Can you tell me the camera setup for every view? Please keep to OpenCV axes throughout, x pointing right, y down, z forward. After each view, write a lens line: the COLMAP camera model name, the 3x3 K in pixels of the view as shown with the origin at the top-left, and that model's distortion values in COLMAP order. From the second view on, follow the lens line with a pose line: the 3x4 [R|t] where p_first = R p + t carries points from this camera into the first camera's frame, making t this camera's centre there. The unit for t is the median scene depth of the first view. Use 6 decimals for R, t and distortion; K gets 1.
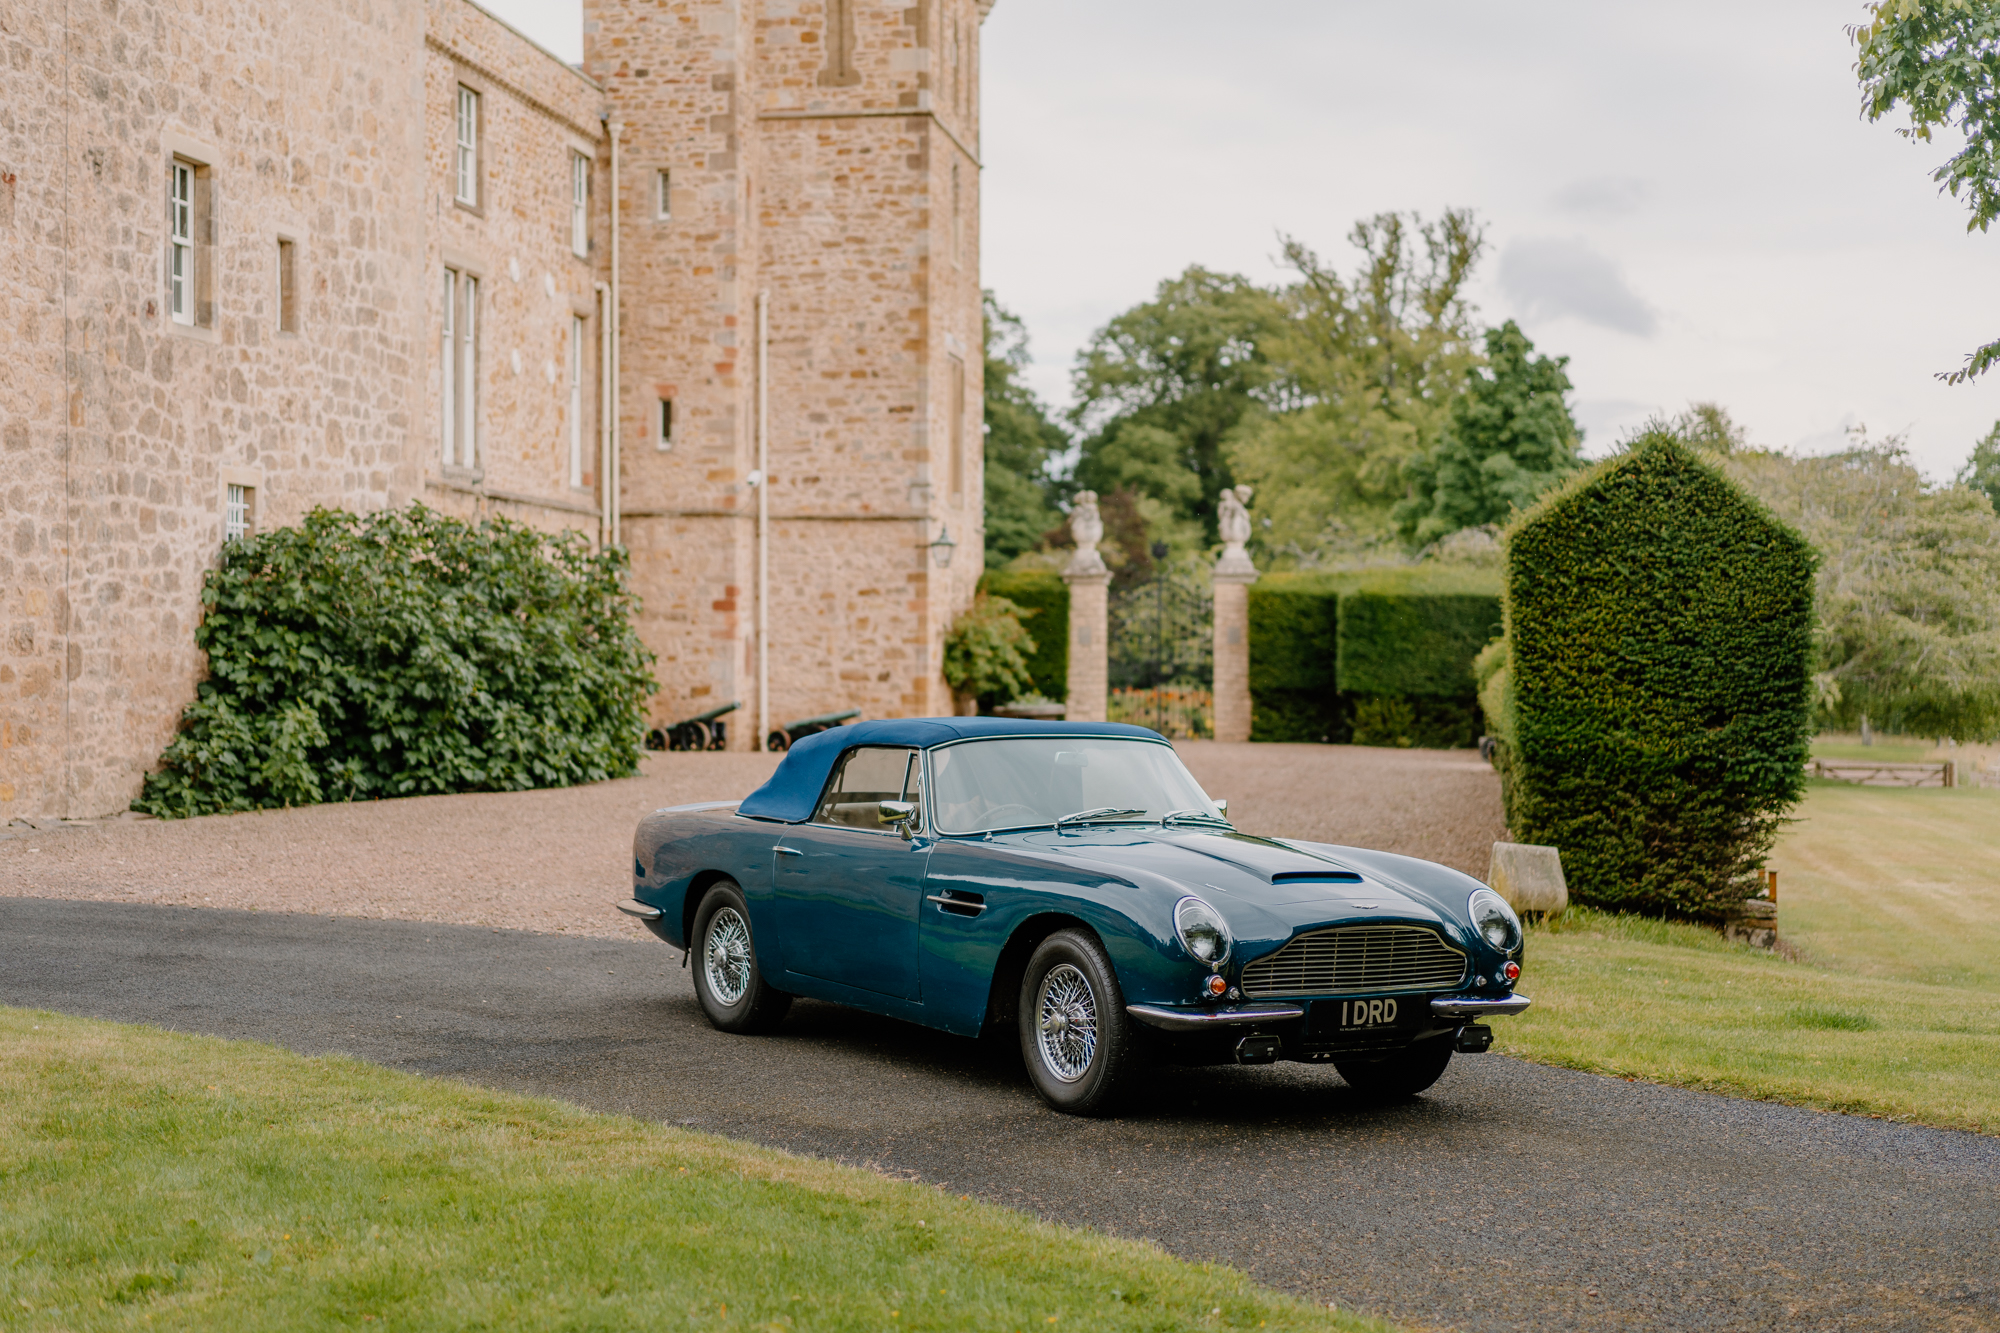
lens RADIAL K [[3101.8, 0, 997.2], [0, 3101.8, 659.9], [0, 0, 1]] dist [-0.022246, 0.019800]
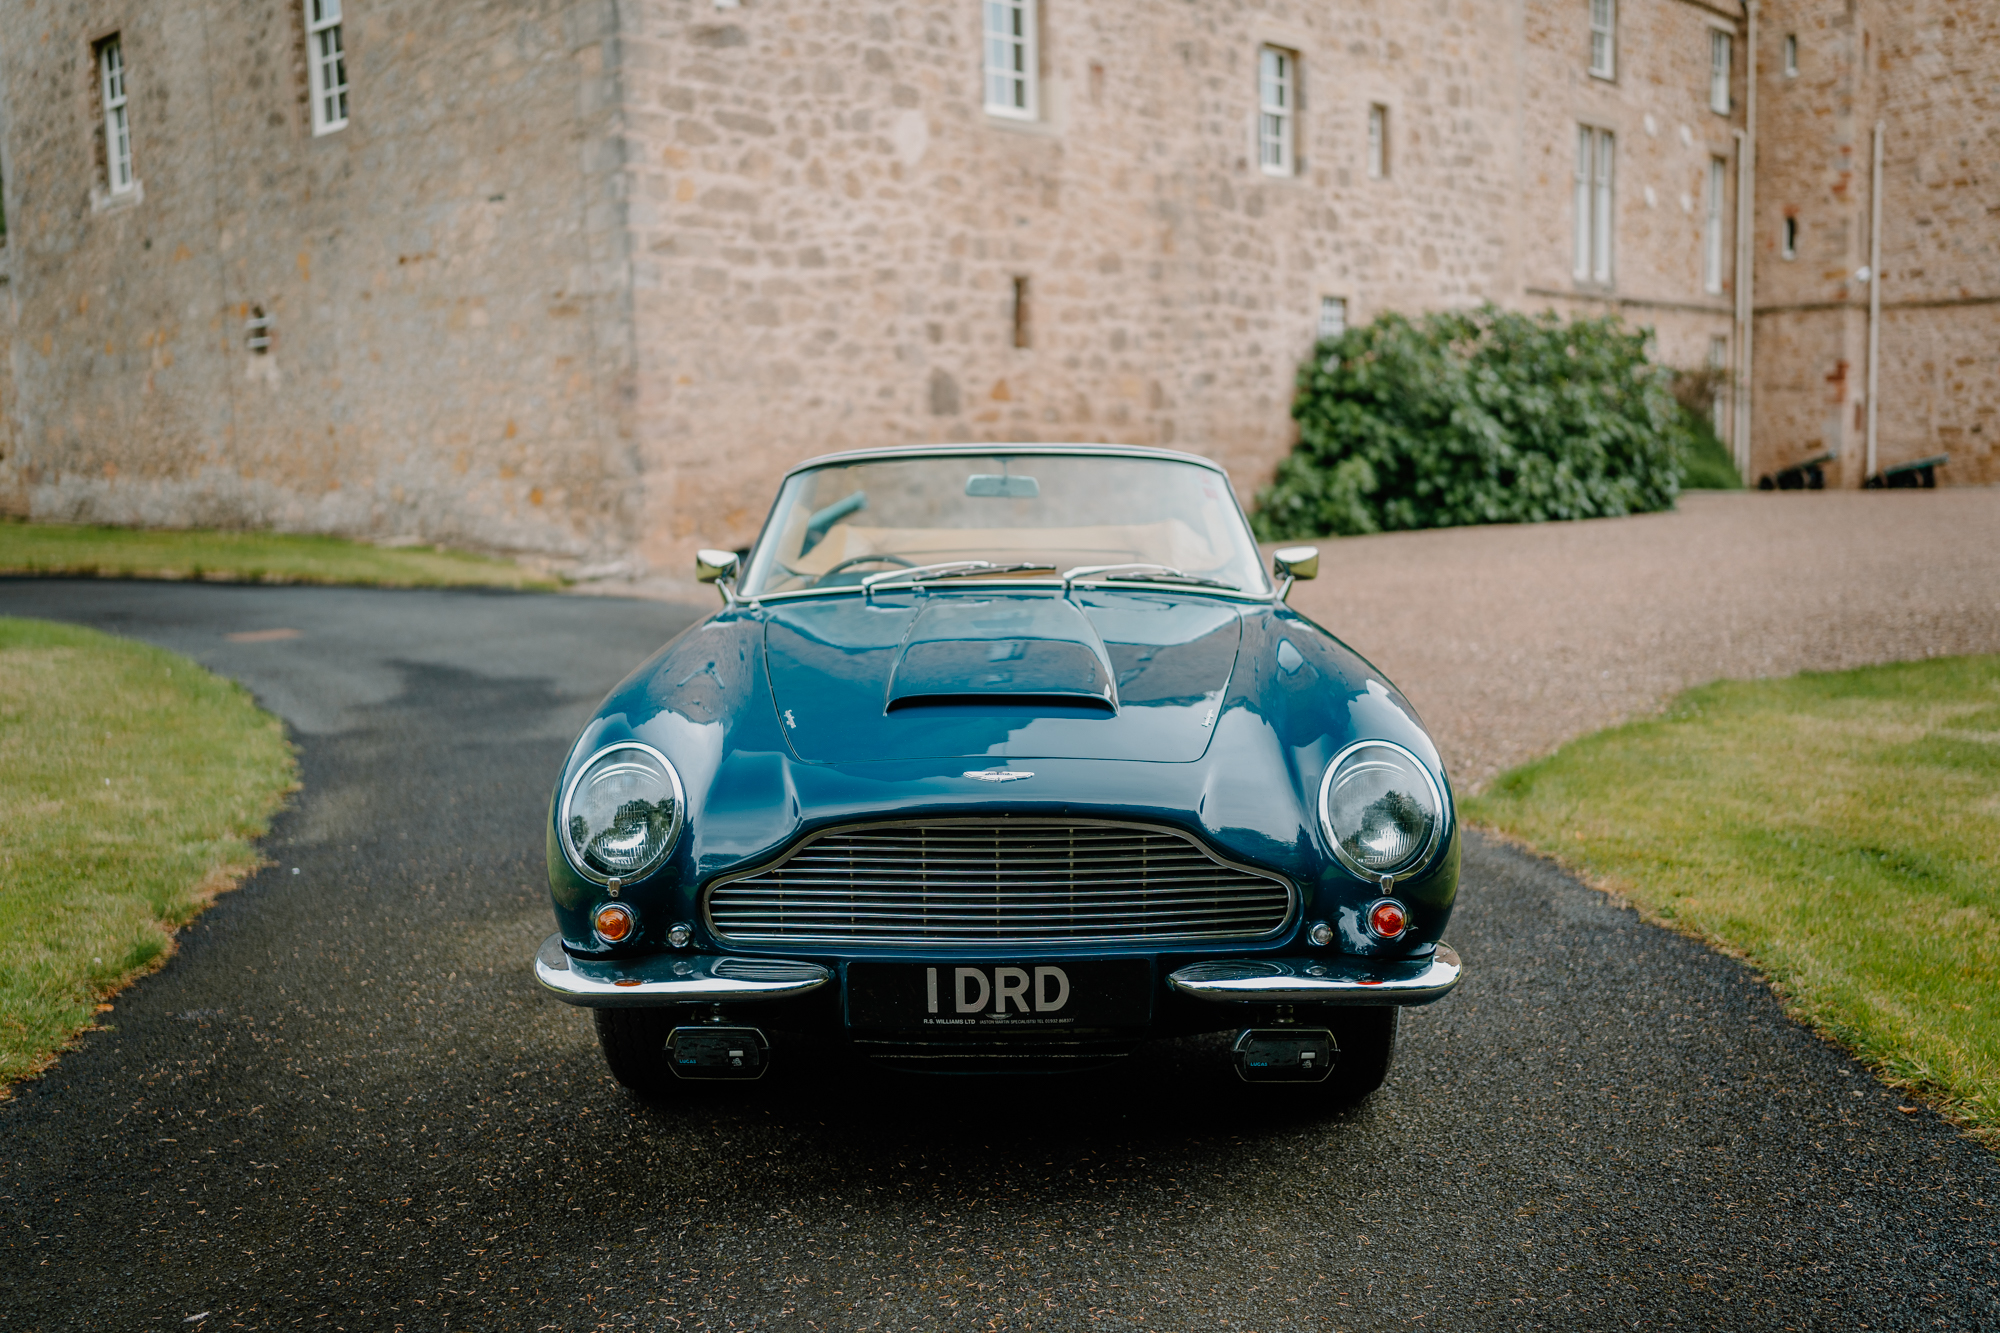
lens RADIAL K [[1861.5, 0, 1000.0], [0, 1861.5, 667.4], [0, 0, 1]] dist [0.018693, -0.044295]
pose [[0.830604, 0.039384, -0.555470, 0.088340], [0.027431, 0.993391, 0.111452, 0.009282], [0.556188, -0.107810, 0.824034, 0.240204]]
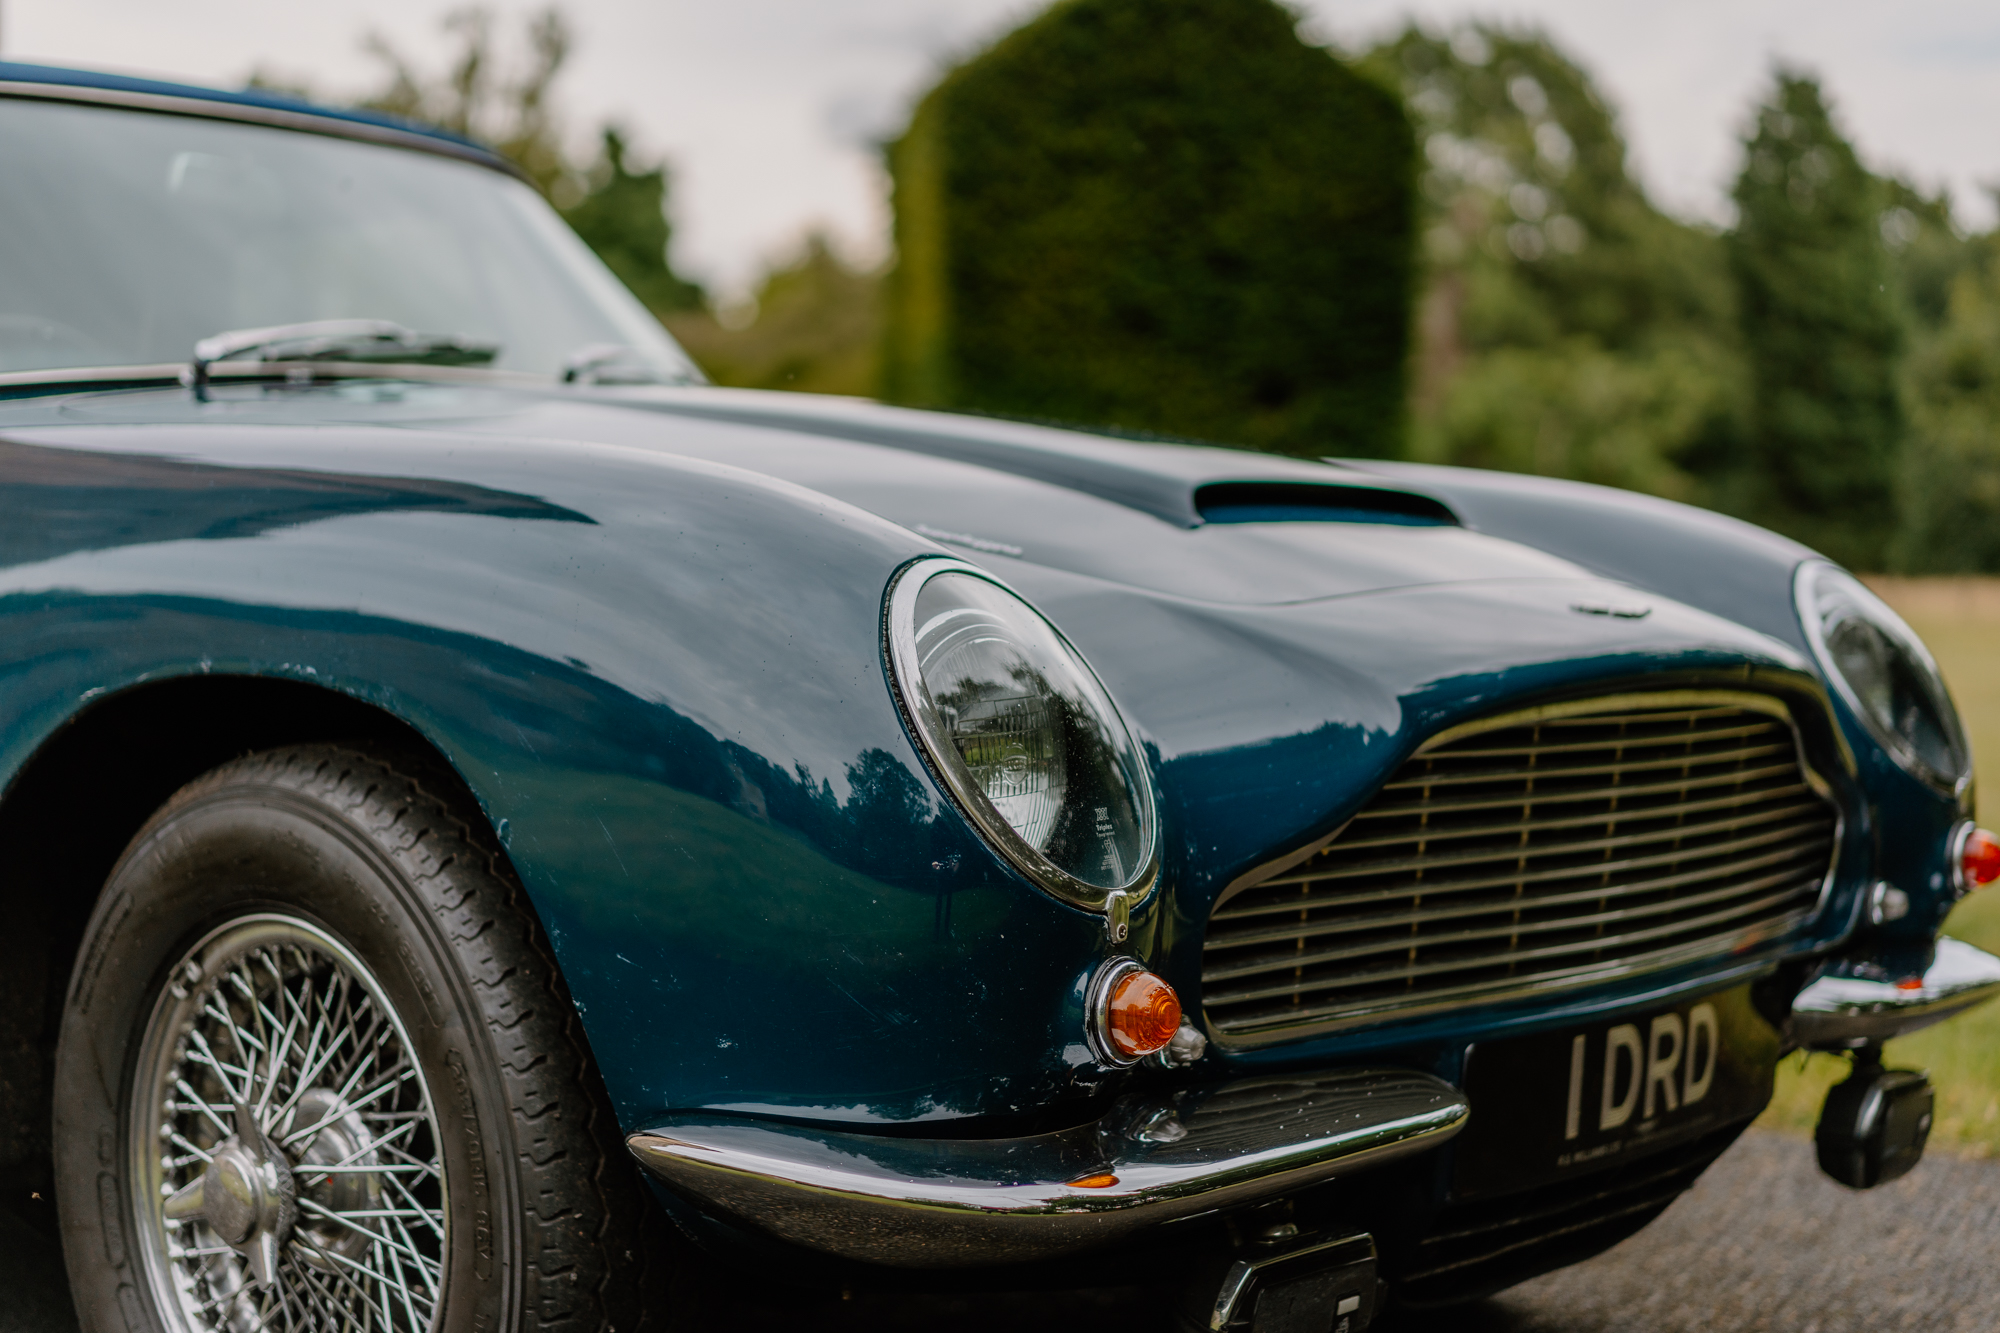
lens RADIAL K [[3101.8, 0, 997.2], [0, 3101.8, 659.9], [0, 0, 1]] dist [-0.022246, 0.019800]
pose [[0.956009, -0.021329, 0.292560, 0.001959], [0.007003, 0.998728, 0.049929, 0.022432], [-0.293253, -0.045684, 0.954943, 0.251078]]
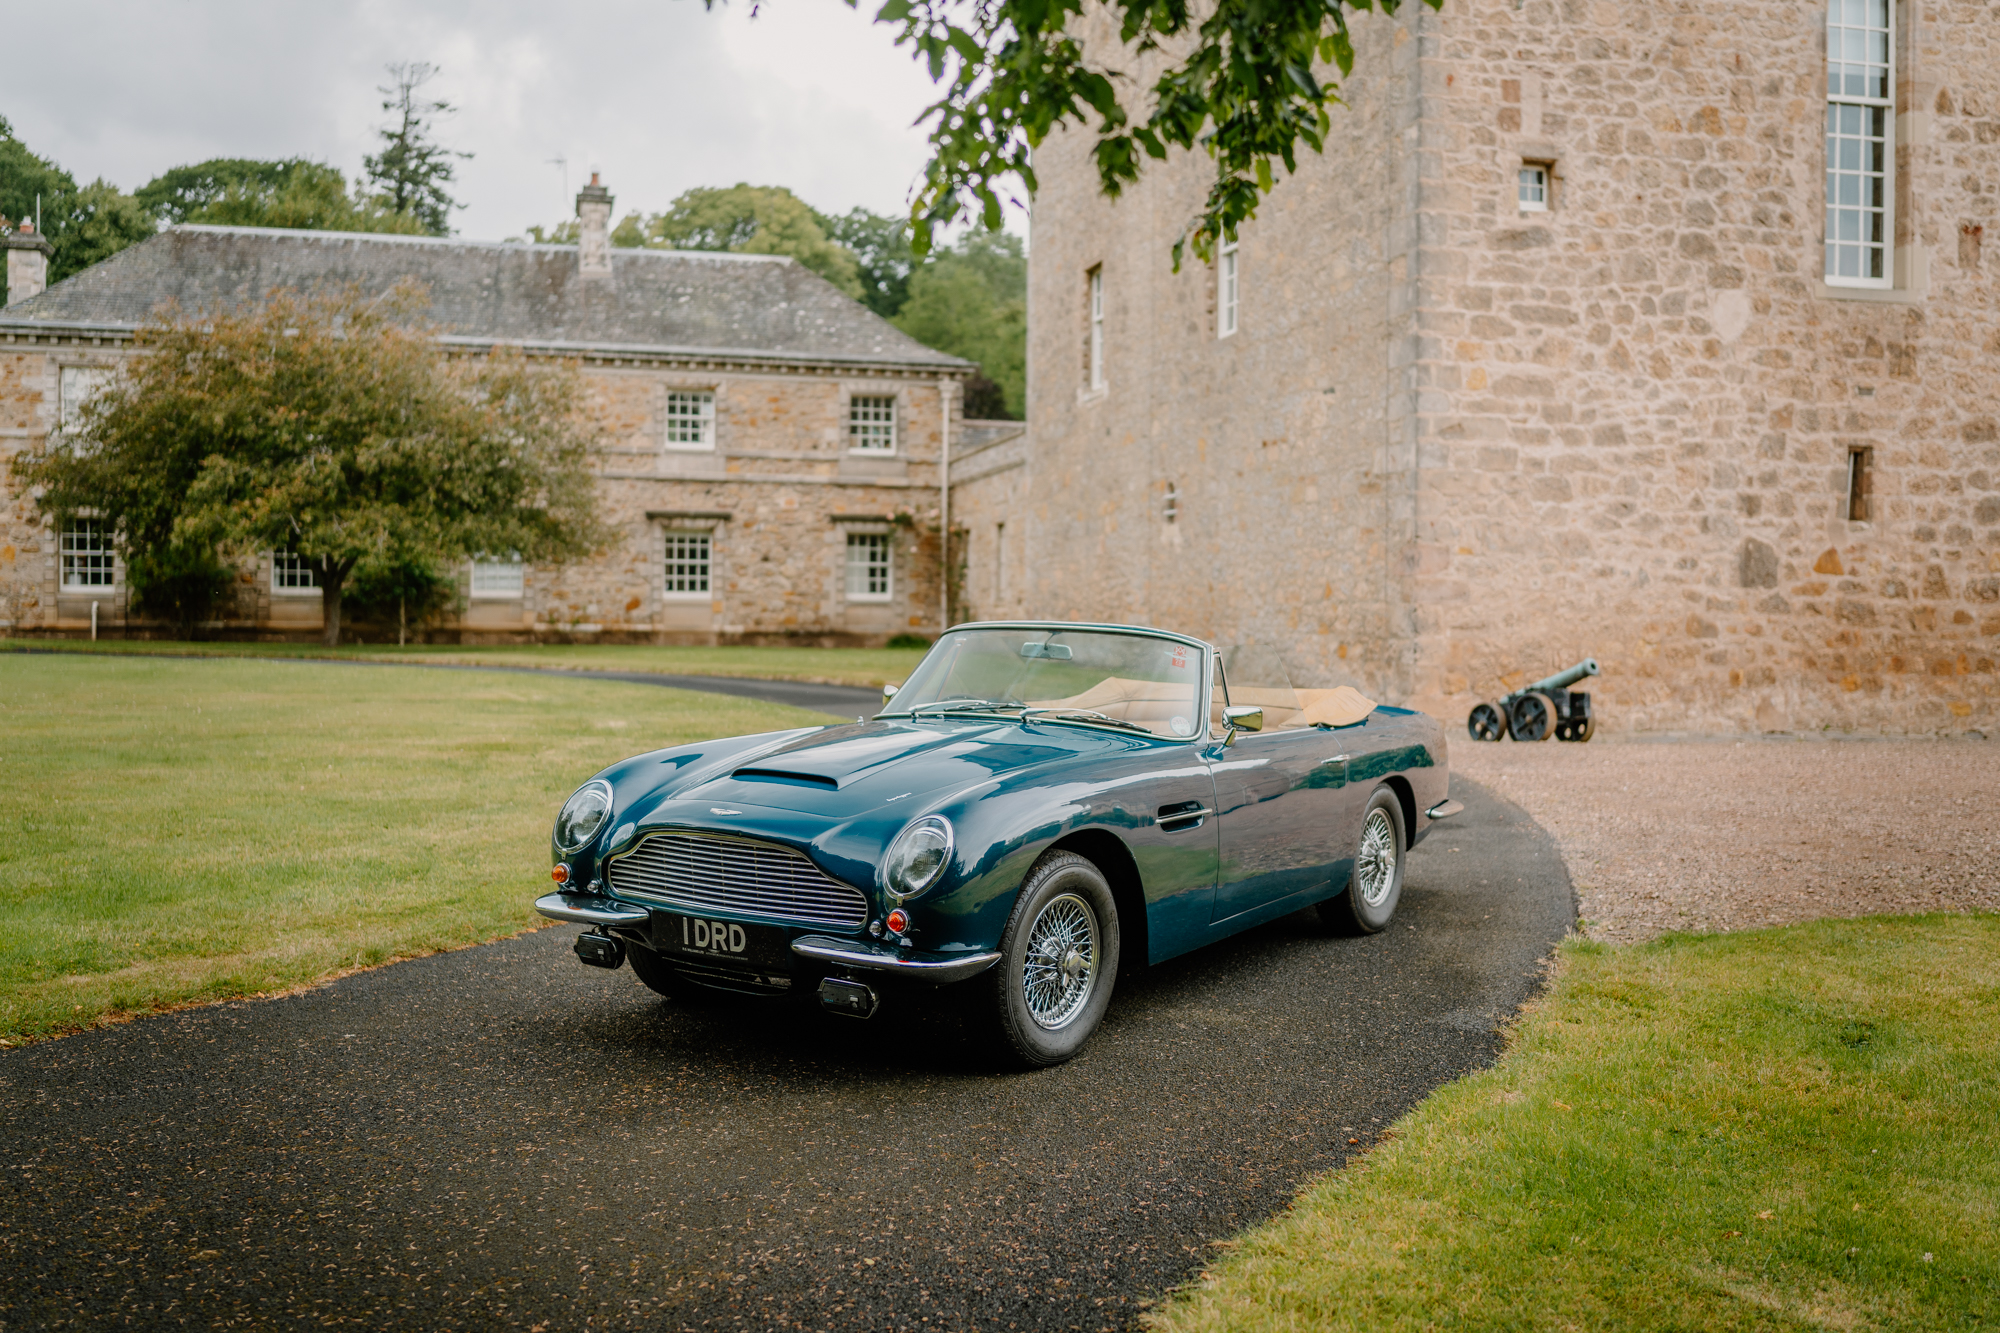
lens RADIAL K [[1861.2, 0, 990.9], [0, 1861.2, 665.3], [0, 0, 1]] dist [-0.000572, -0.016054]
pose [[0.396593, 0.023407, -0.917696, 0.194234], [-0.007068, 0.999723, 0.022445, 0.008438], [0.917967, -0.002415, 0.396648, 0.273123]]
